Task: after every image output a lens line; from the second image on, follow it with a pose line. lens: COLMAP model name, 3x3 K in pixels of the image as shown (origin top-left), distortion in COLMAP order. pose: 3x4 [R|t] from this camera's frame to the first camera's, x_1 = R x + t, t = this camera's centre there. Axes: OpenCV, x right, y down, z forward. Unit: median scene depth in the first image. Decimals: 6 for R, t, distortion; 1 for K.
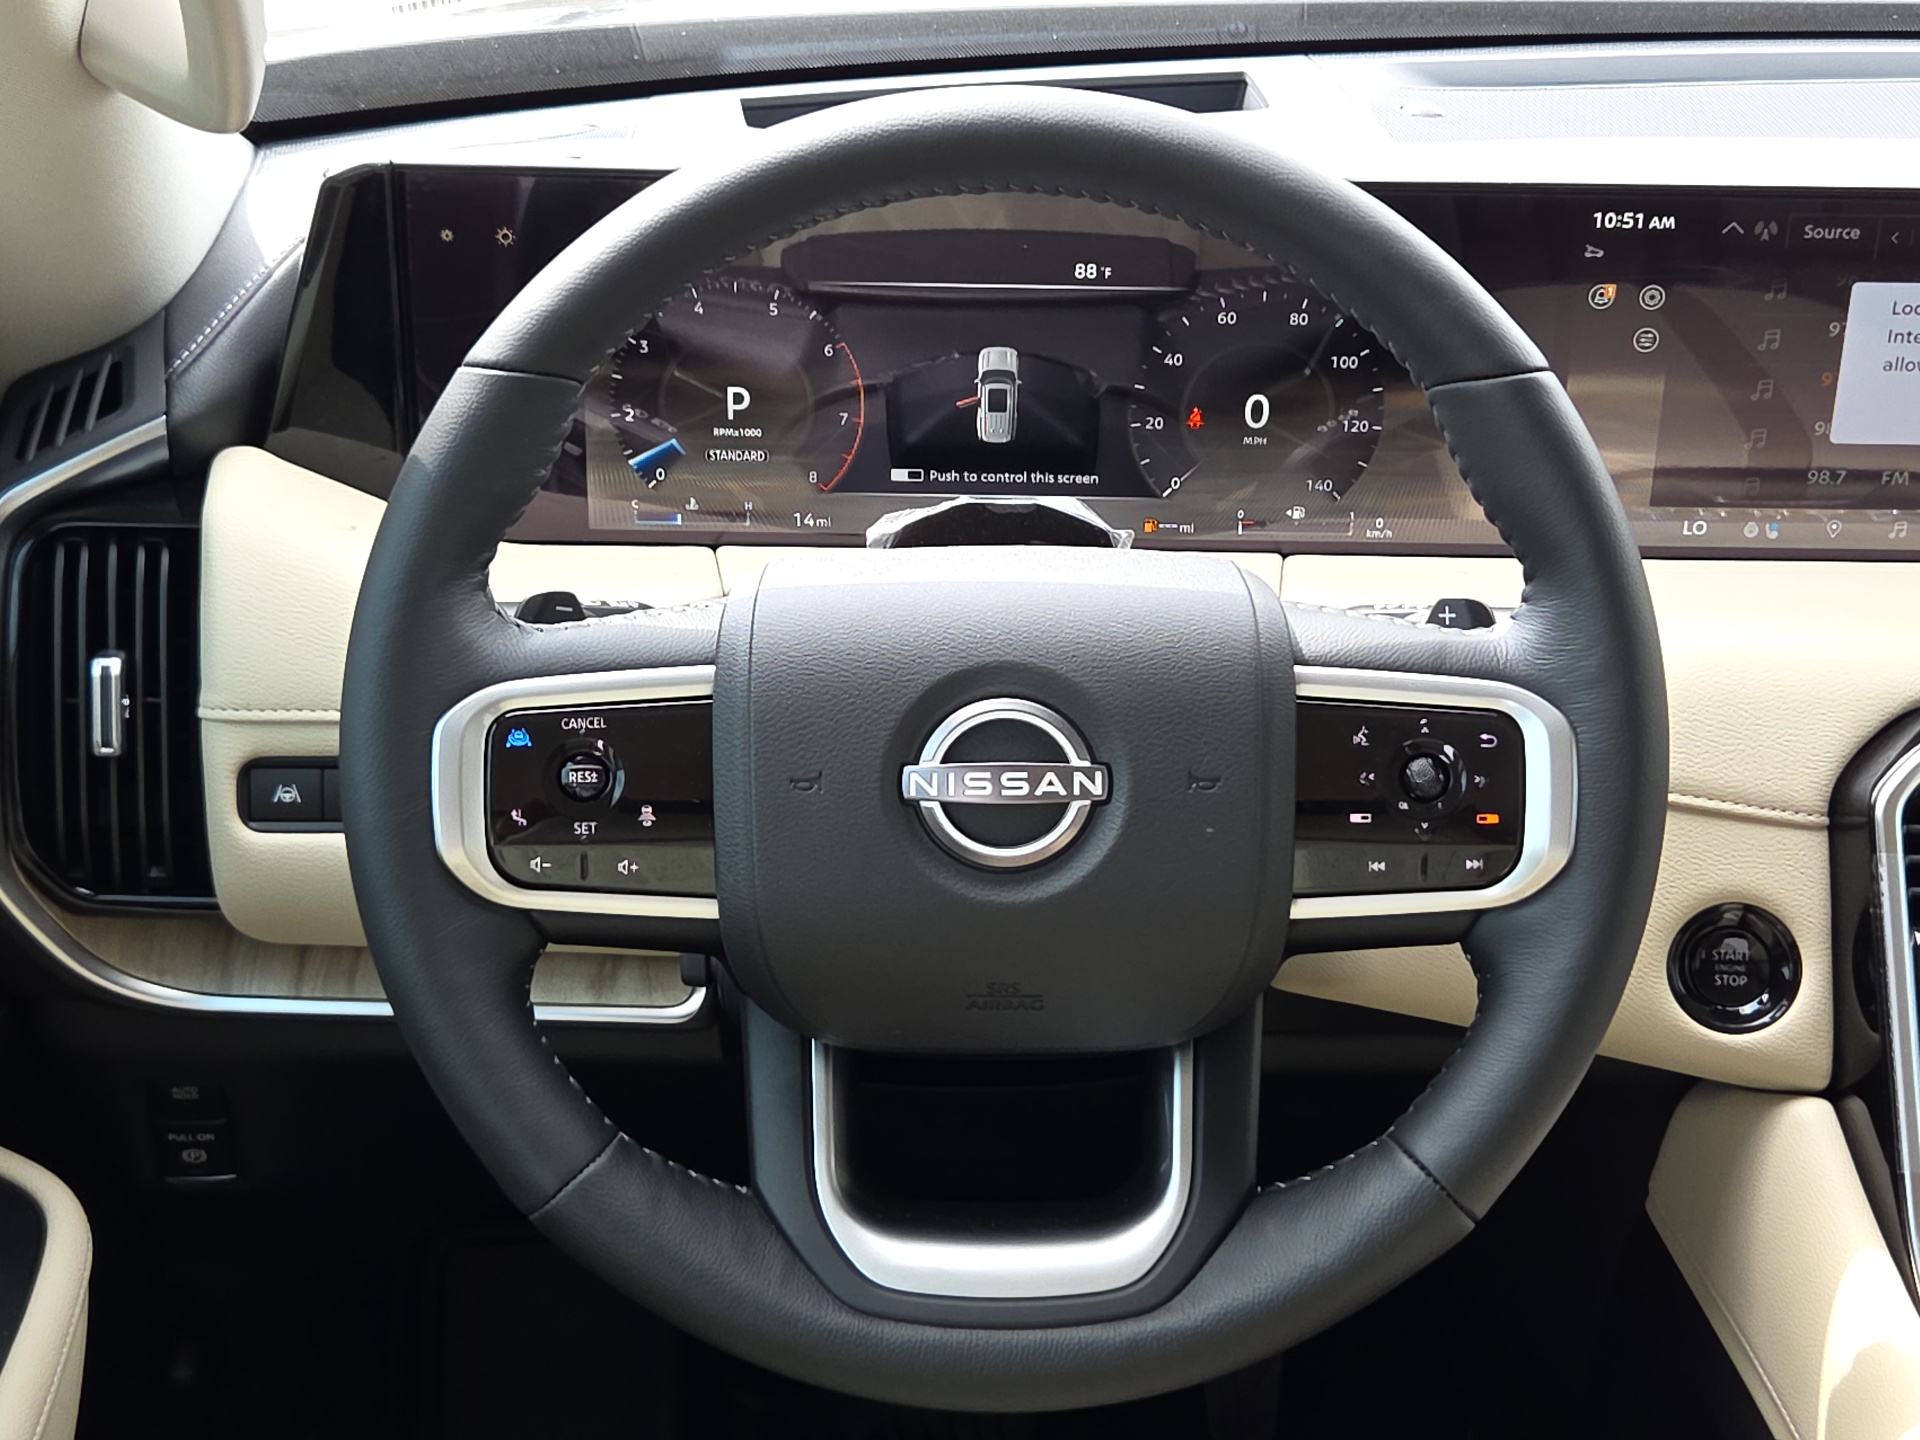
lens RADIAL K [[3087.8, 0, 970.4], [0, 3087.8, 708.1], [0, 0, 1]] dist [0.071253, 0.000000]
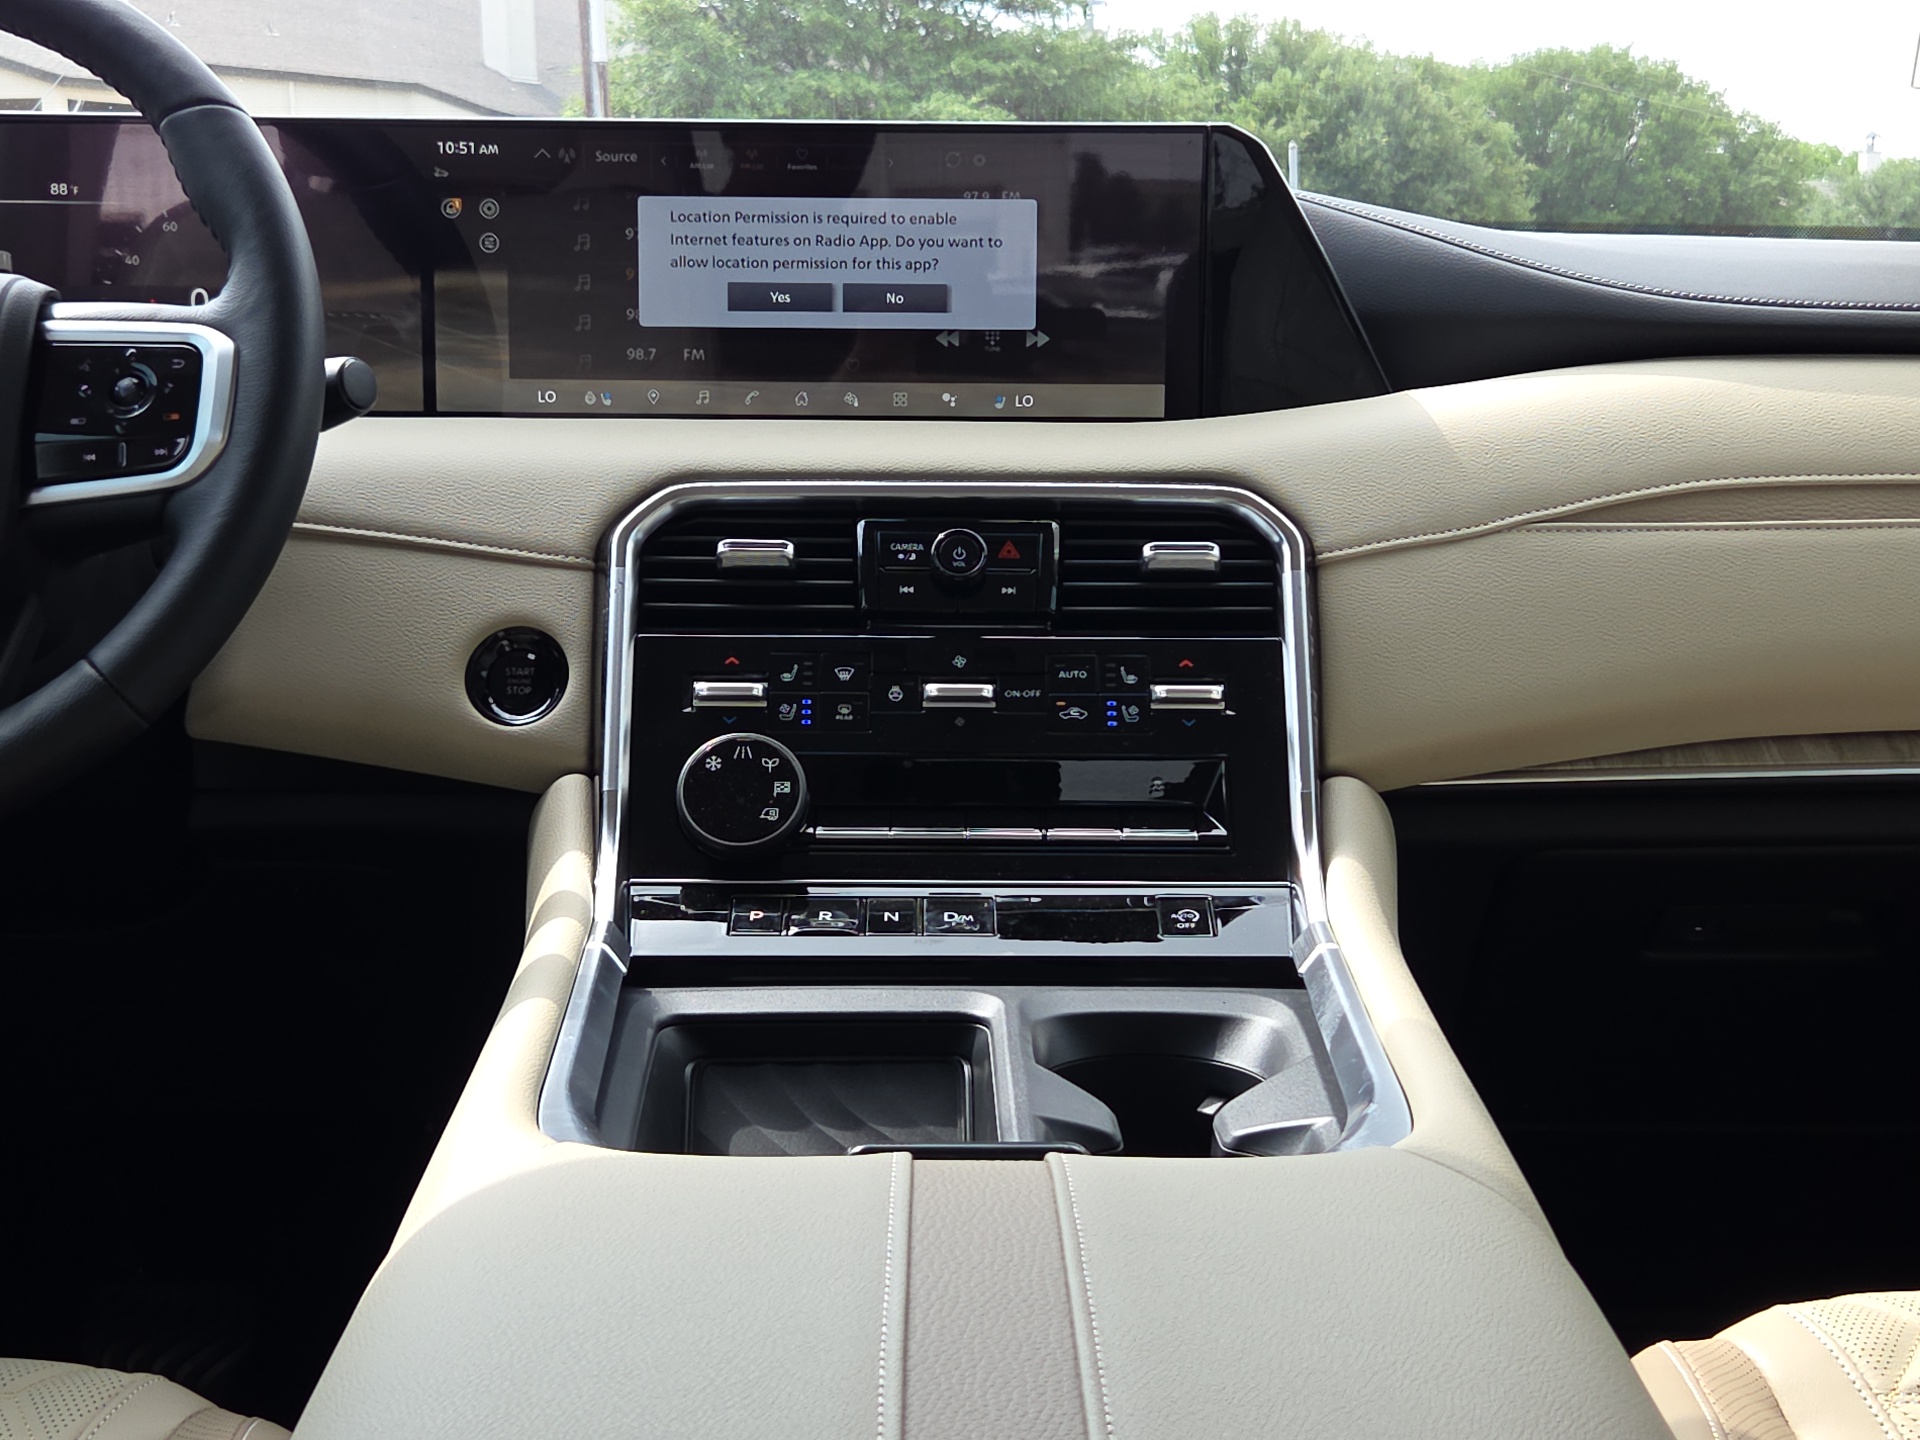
lens RADIAL K [[2789.5, 0, 951.7], [0, 2789.5, 708.0], [0, 0, 1]] dist [0.060146, 0.000000]
pose [[0.999853, -0.009151, -0.014467, 0.432914], [0.004438, 0.954803, -0.297206, 0.427941], [0.016533, 0.297098, 0.954704, -0.075162]]
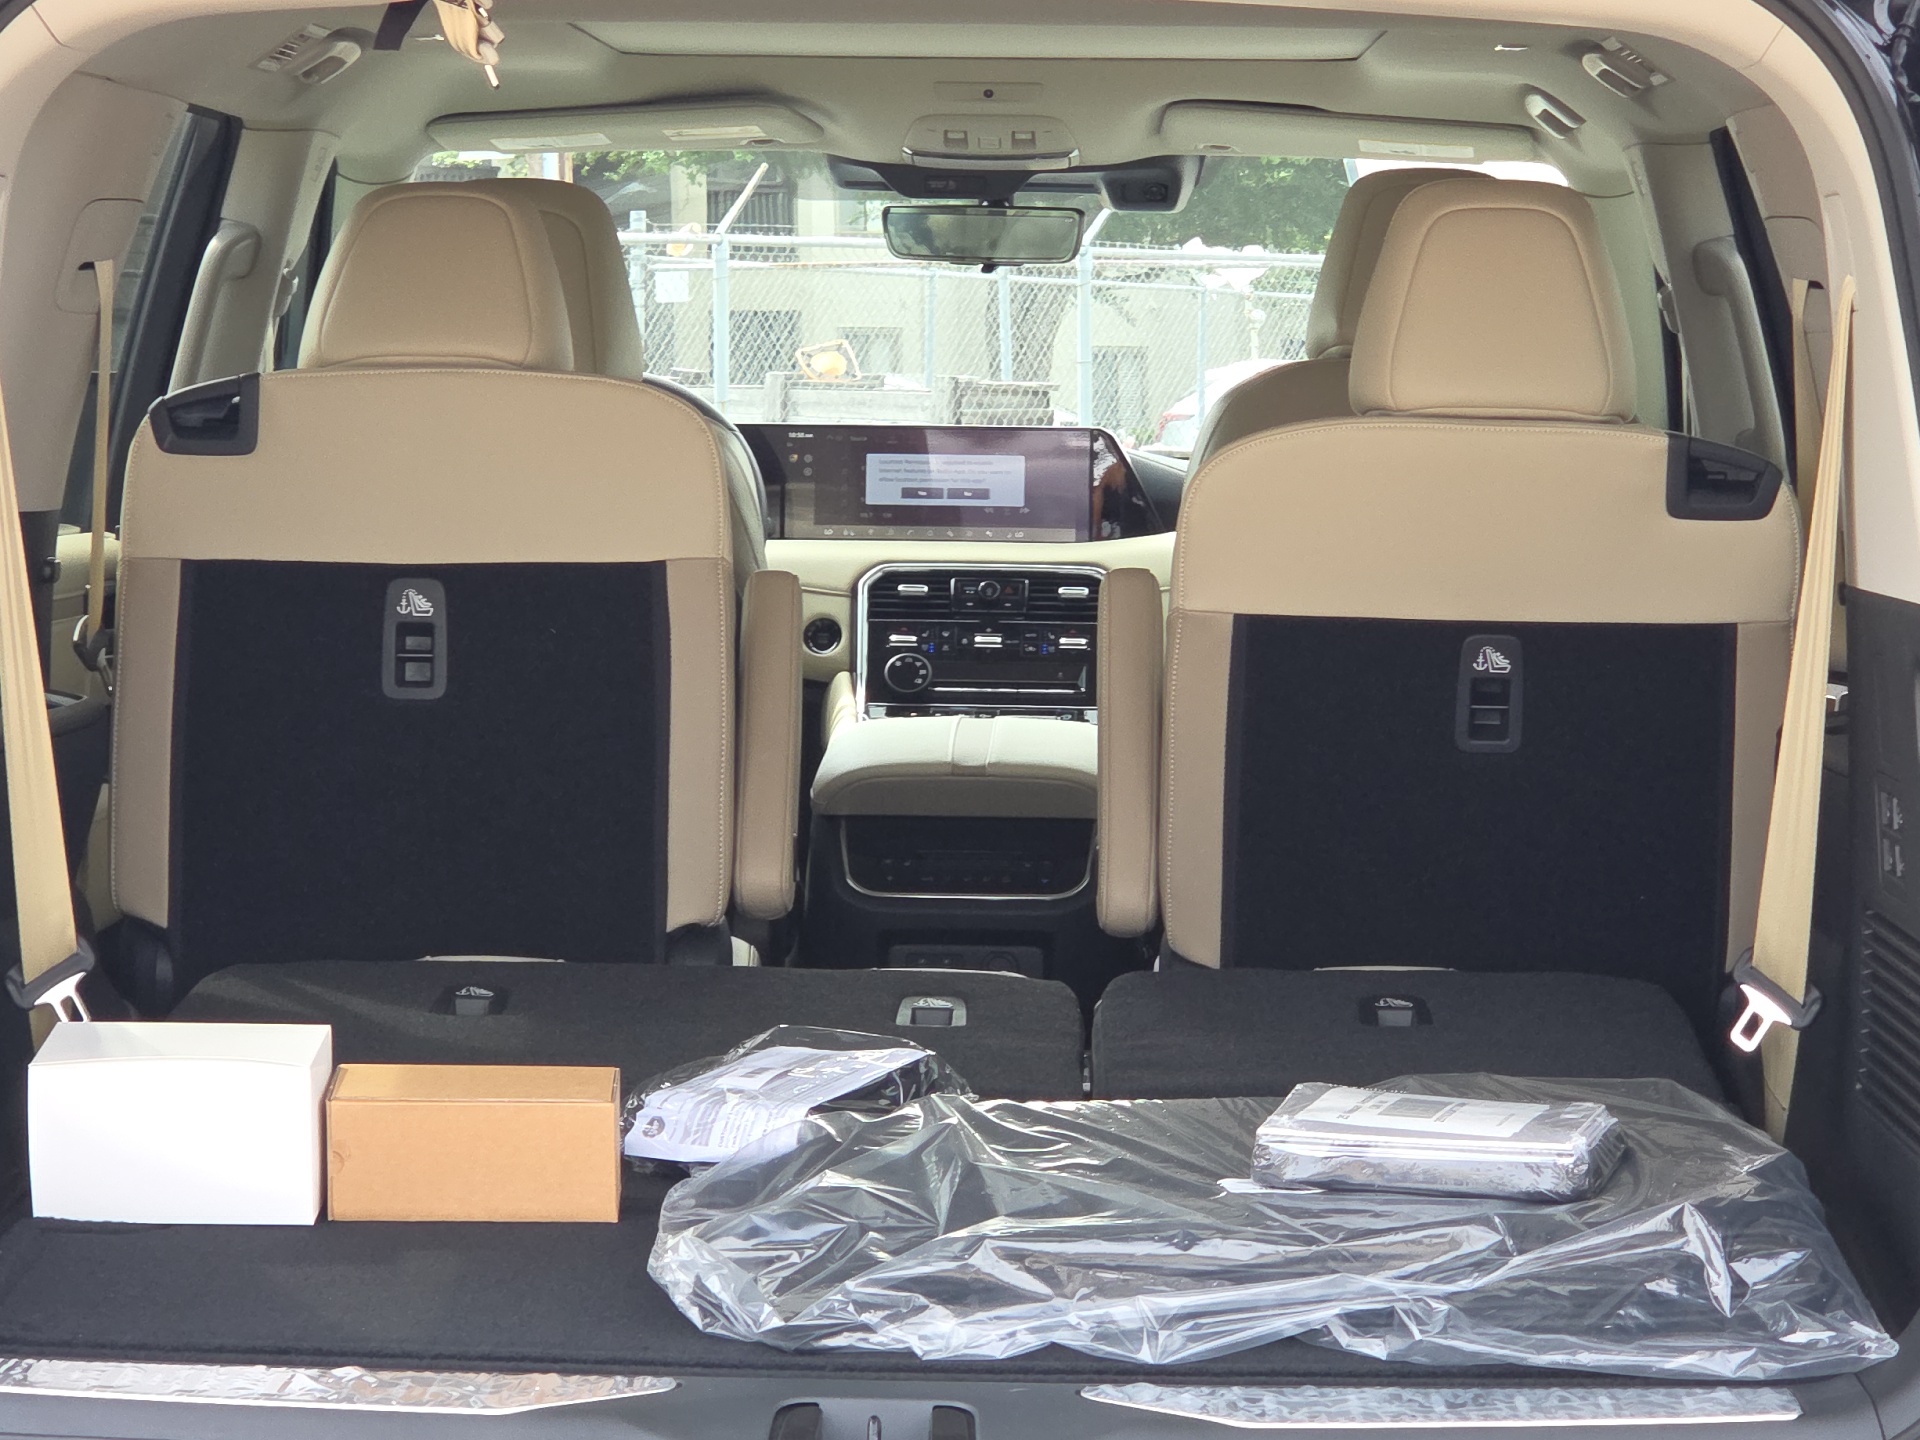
lens RADIAL K [[5399.3, 0, 962.2], [0, 5399.3, 720.7], [0, 0, 1]] dist [-0.882802, 0.000000]
pose [[0.998697, -0.002467, -0.050968, 0.682843], [-0.016714, 0.927917, -0.372411, 2.298768], [0.048213, 0.372778, 0.926667, -4.286425]]
